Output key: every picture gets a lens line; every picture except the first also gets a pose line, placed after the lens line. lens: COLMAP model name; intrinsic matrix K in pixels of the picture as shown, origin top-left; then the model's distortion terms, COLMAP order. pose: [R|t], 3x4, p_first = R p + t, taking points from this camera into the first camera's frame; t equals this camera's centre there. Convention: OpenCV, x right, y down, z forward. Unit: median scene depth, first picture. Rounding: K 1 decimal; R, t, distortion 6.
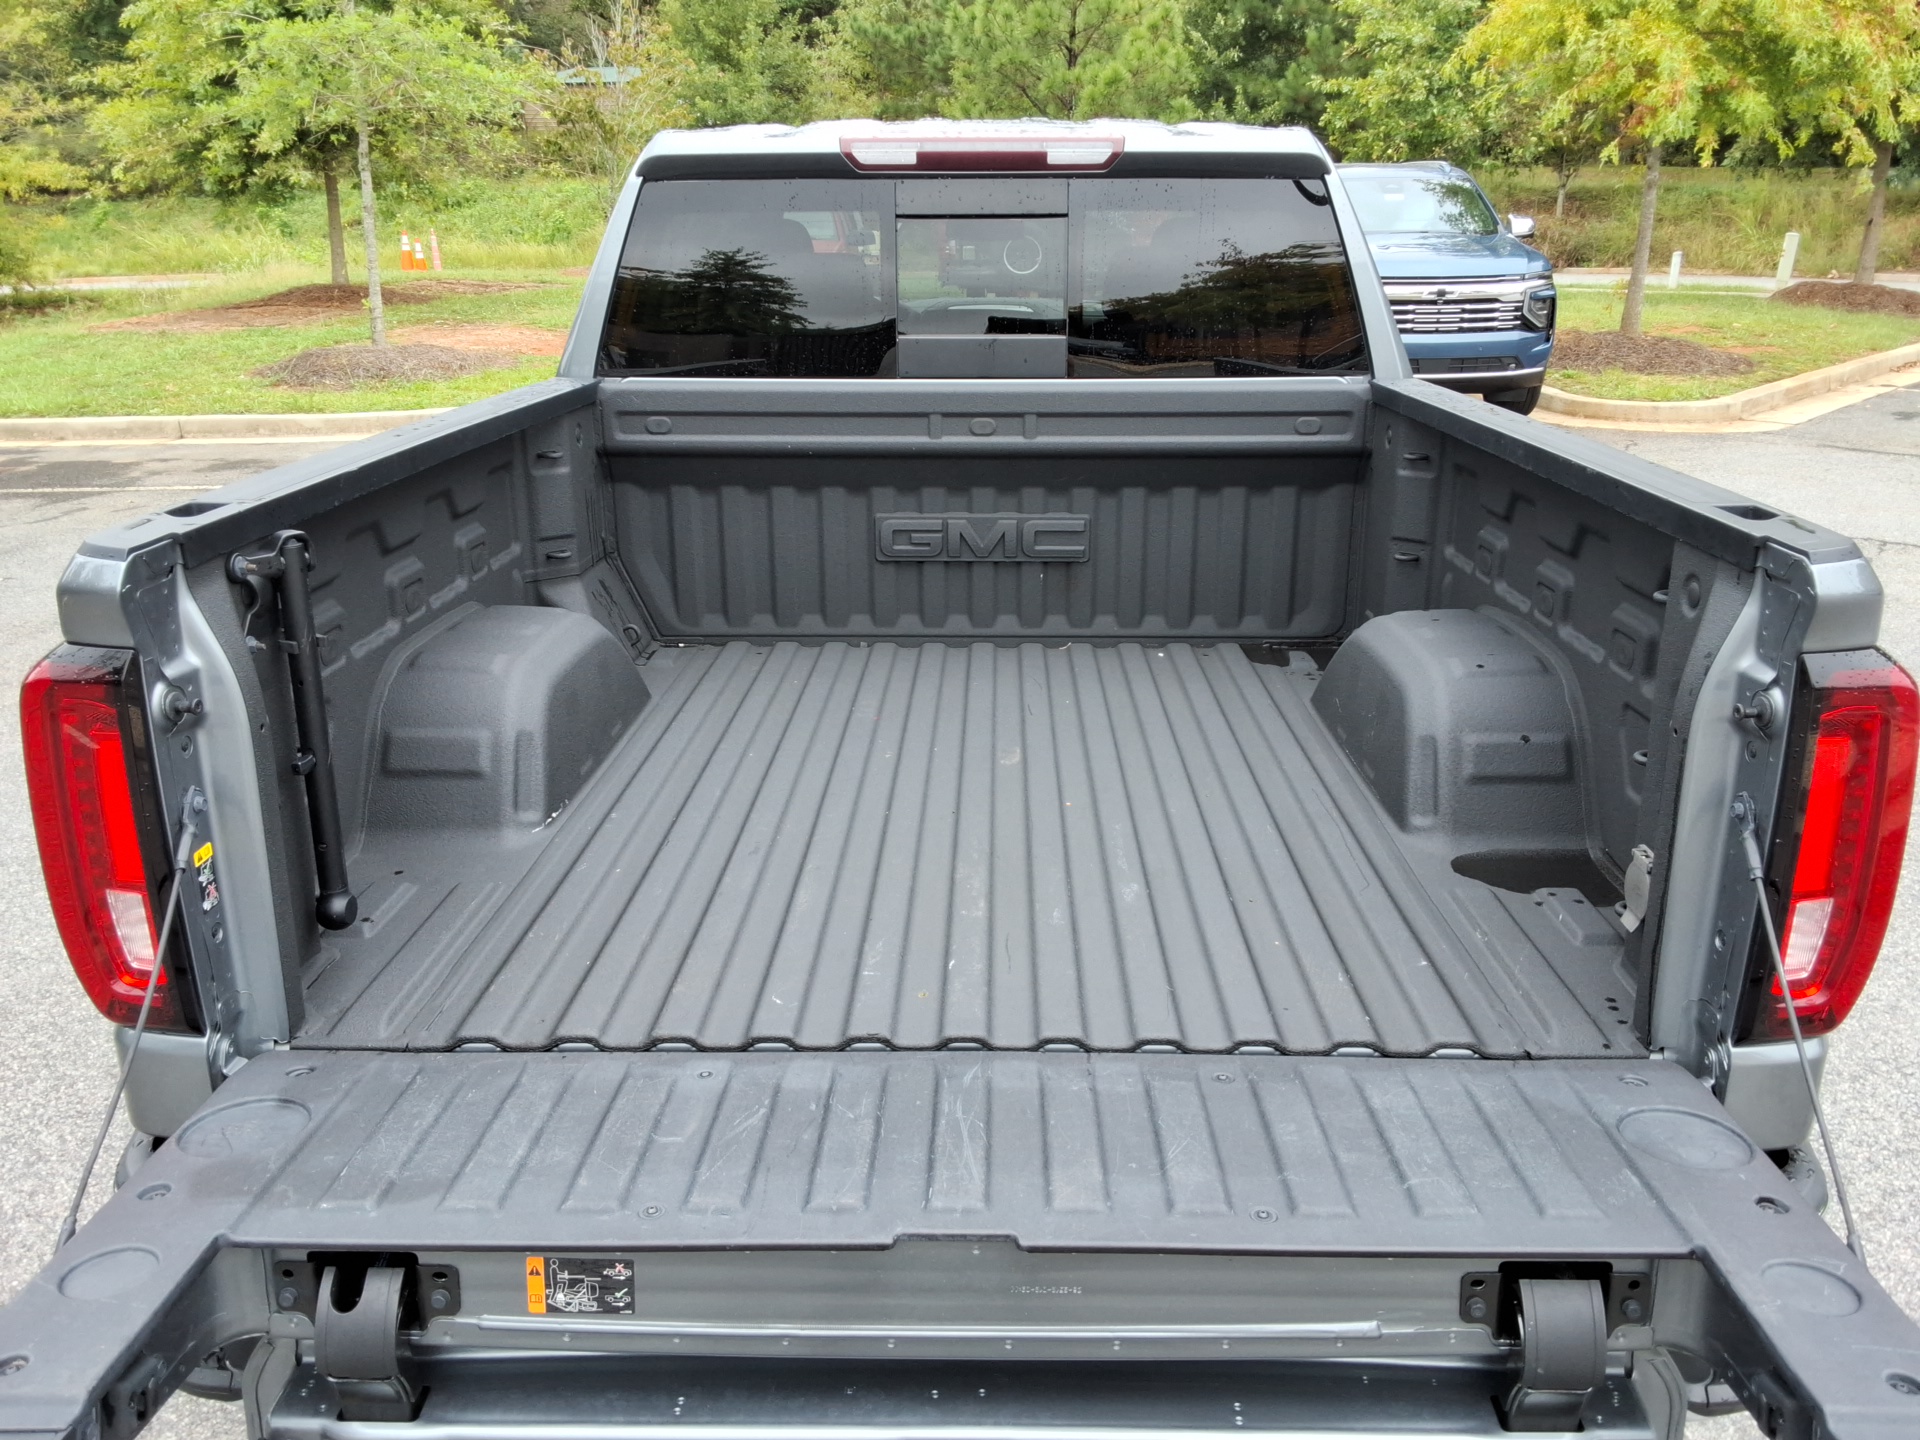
lens RADIAL K [[1538.0, 0, 961.6], [0, 1538.0, 707.6], [0, 0, 1]] dist [0.107872, -0.164030]
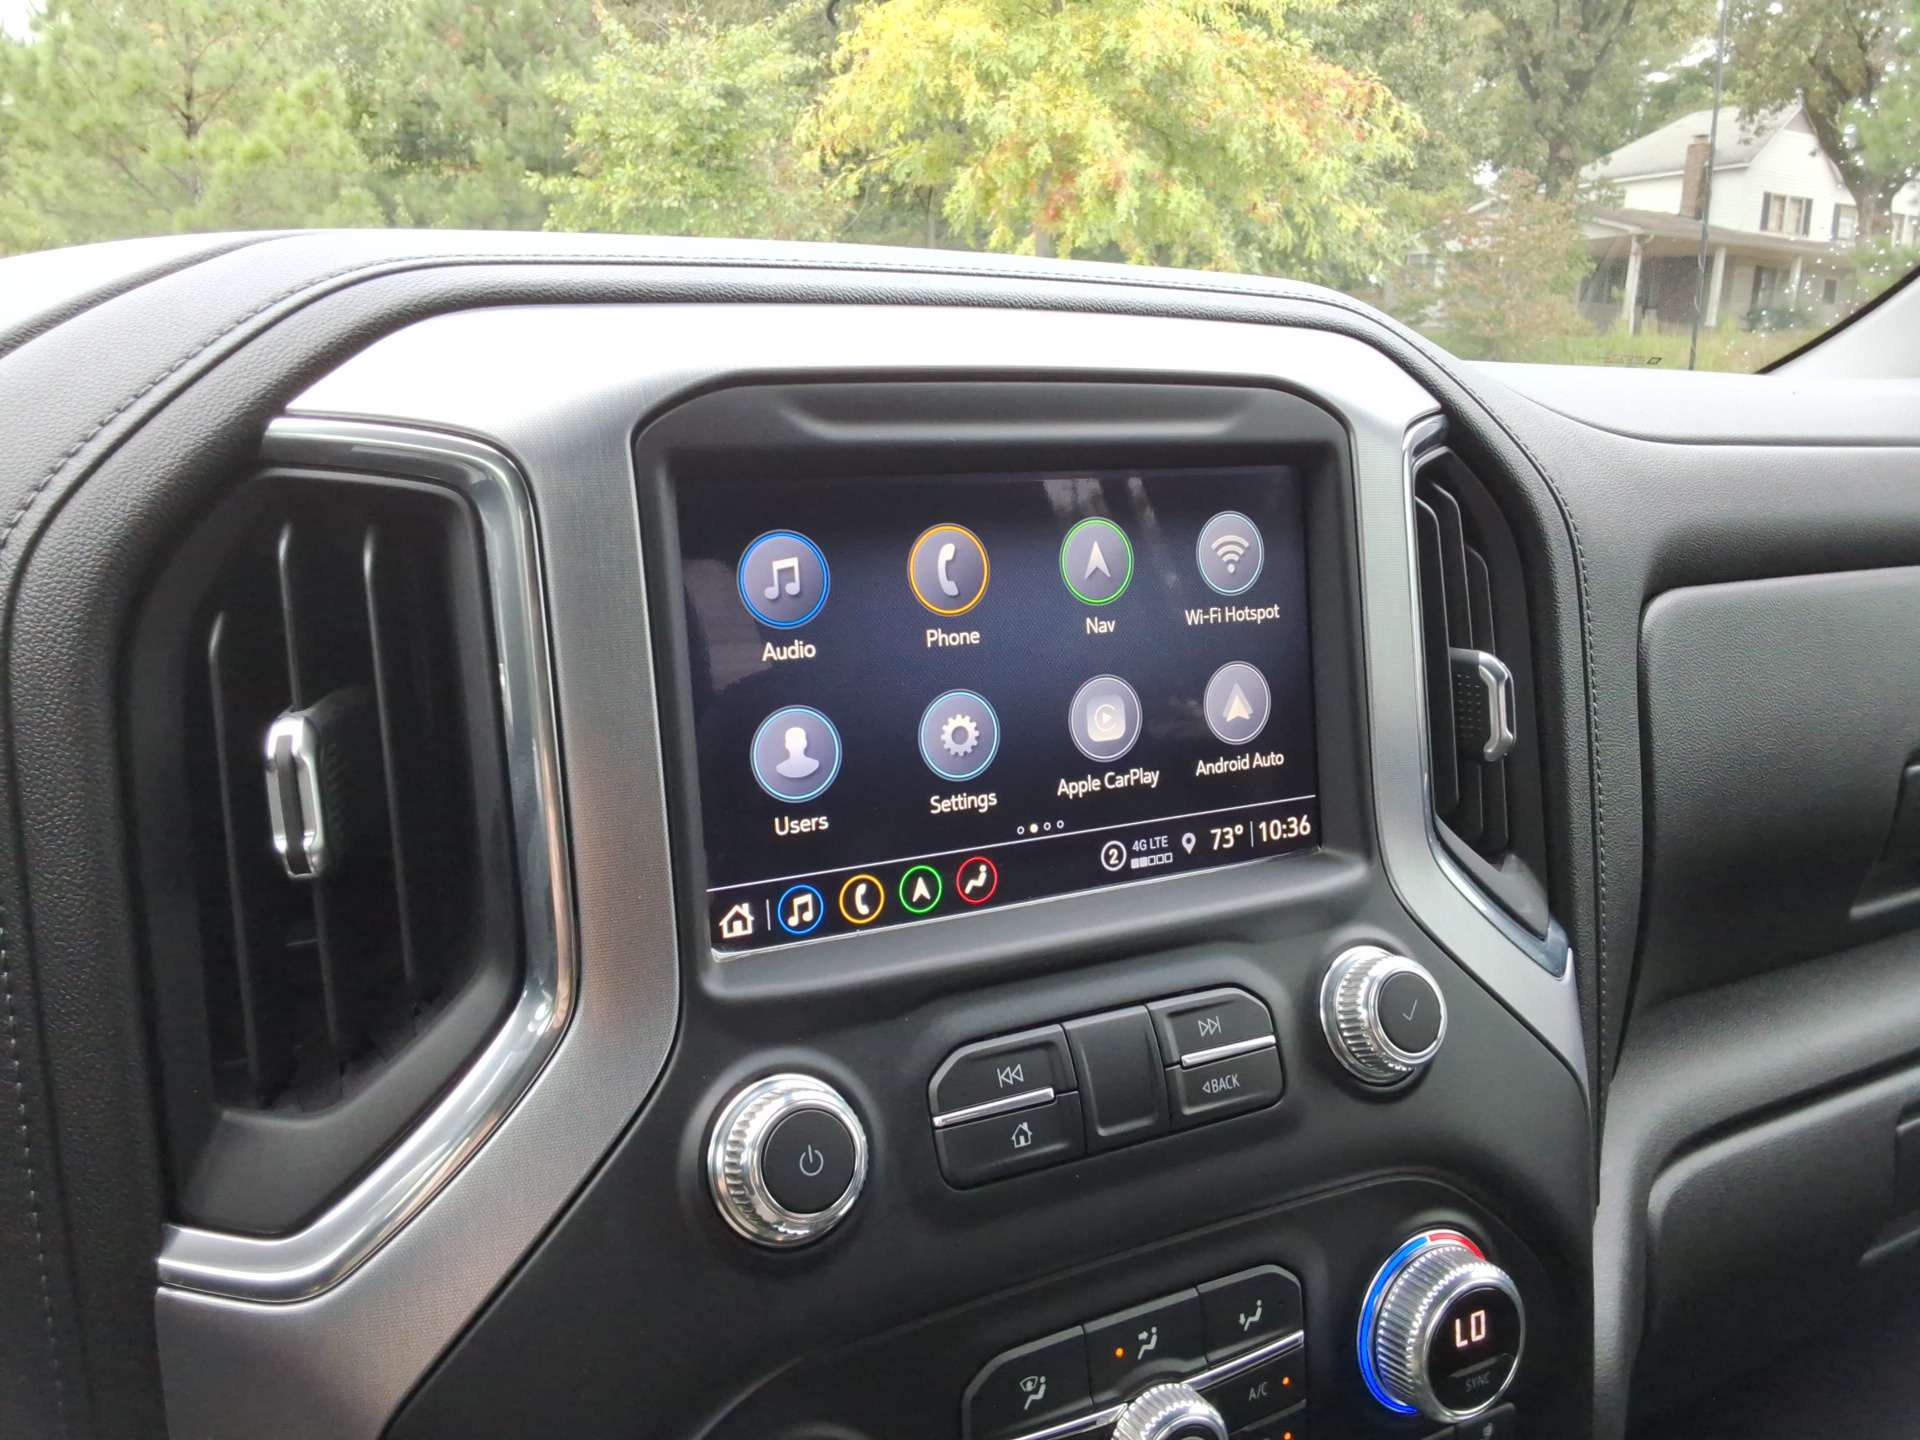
lens RADIAL K [[1557.6, 0, 978.1], [0, 1557.6, 702.4], [0, 0, 1]] dist [0.114614, -0.200628]
pose [[0.862097, -0.084895, 0.499582, -0.007024], [0.132944, 0.989225, -0.061312, -0.068595], [-0.488994, 0.119274, 0.864094, 0.275005]]
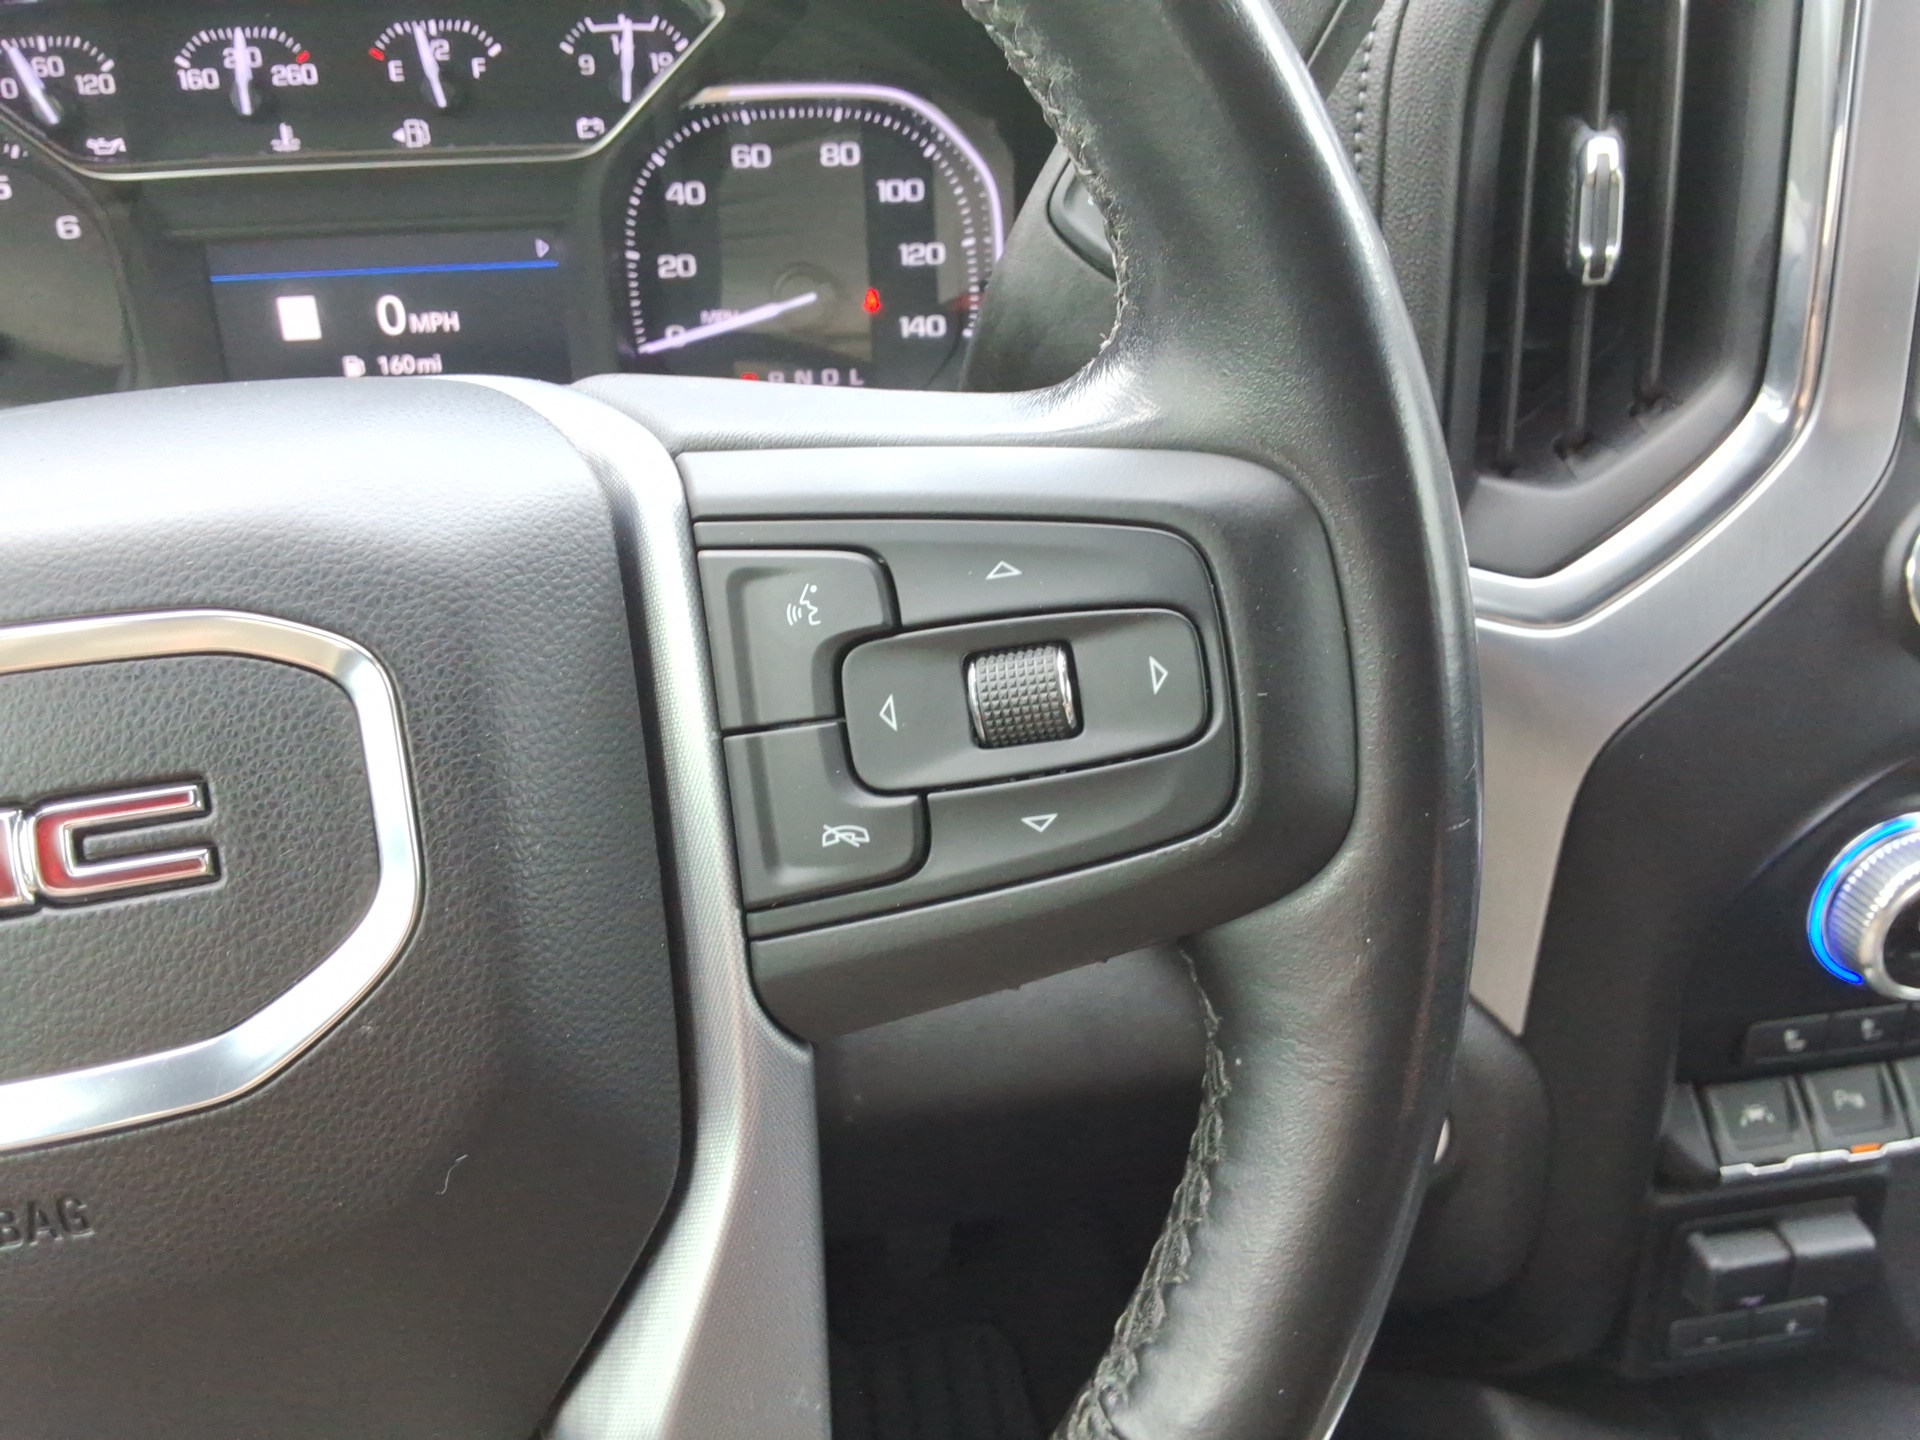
lens RADIAL K [[1557.6, 0, 978.1], [0, 1557.6, 702.4], [0, 0, 1]] dist [0.114614, -0.200628]
pose [[0.983833, -0.091693, 0.153832, -0.014865], [0.058822, 0.976779, 0.206018, -0.068220], [-0.169150, -0.193638, 0.966381, 0.274717]]
